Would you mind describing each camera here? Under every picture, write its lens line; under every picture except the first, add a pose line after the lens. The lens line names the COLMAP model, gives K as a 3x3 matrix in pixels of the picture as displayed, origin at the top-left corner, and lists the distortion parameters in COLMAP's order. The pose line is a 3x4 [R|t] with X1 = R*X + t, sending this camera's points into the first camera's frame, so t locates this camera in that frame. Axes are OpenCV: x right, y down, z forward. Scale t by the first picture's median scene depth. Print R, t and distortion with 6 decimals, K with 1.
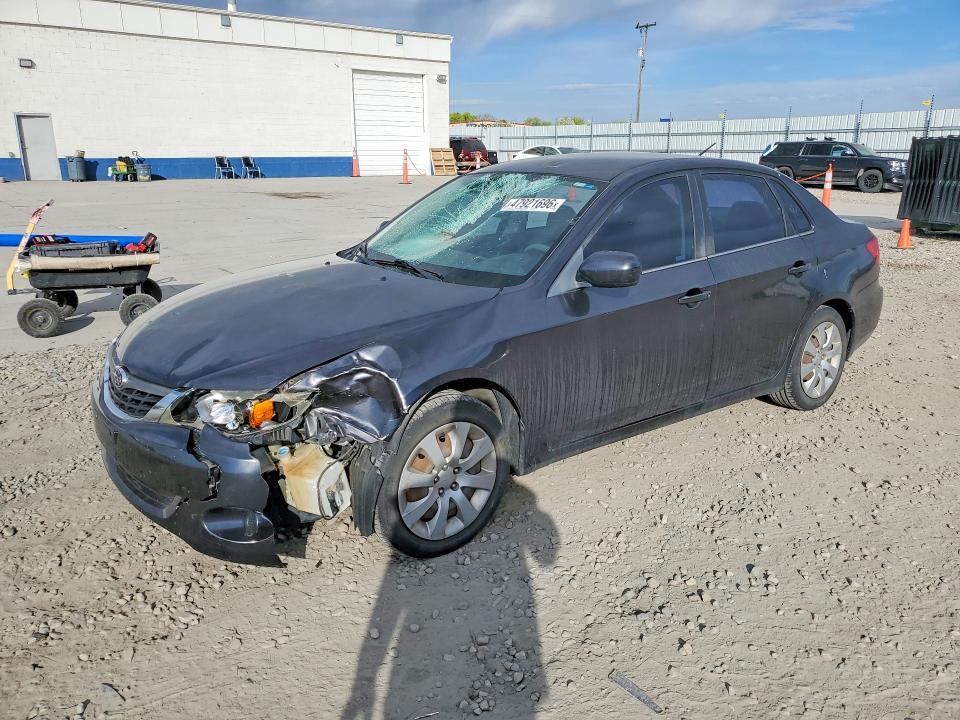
lens RADIAL K [[764.0, 0, 480.0], [0, 764.0, 360.0], [0, 0, 1]] dist [0.007951, 0.009130]
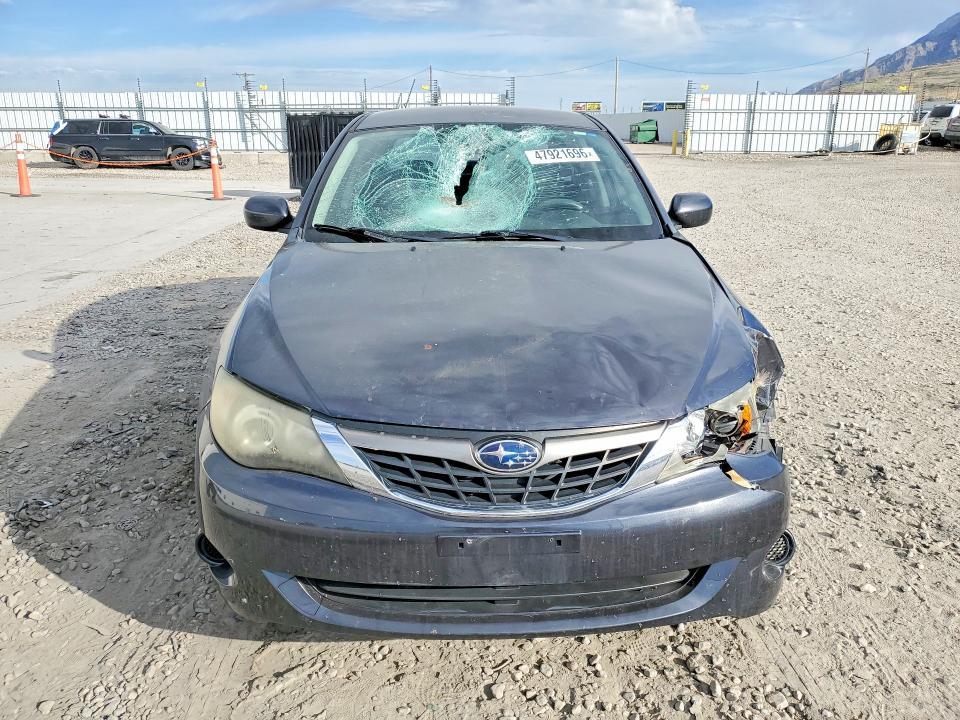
lens RADIAL K [[764.0, 0, 480.0], [0, 764.0, 360.0], [0, 0, 1]] dist [0.007951, 0.009130]
pose [[0.562170, -0.235877, 0.792671, -0.132713], [0.221155, 0.966436, 0.130739, -0.018382], [-0.796903, 0.101806, 0.595467, 0.094955]]
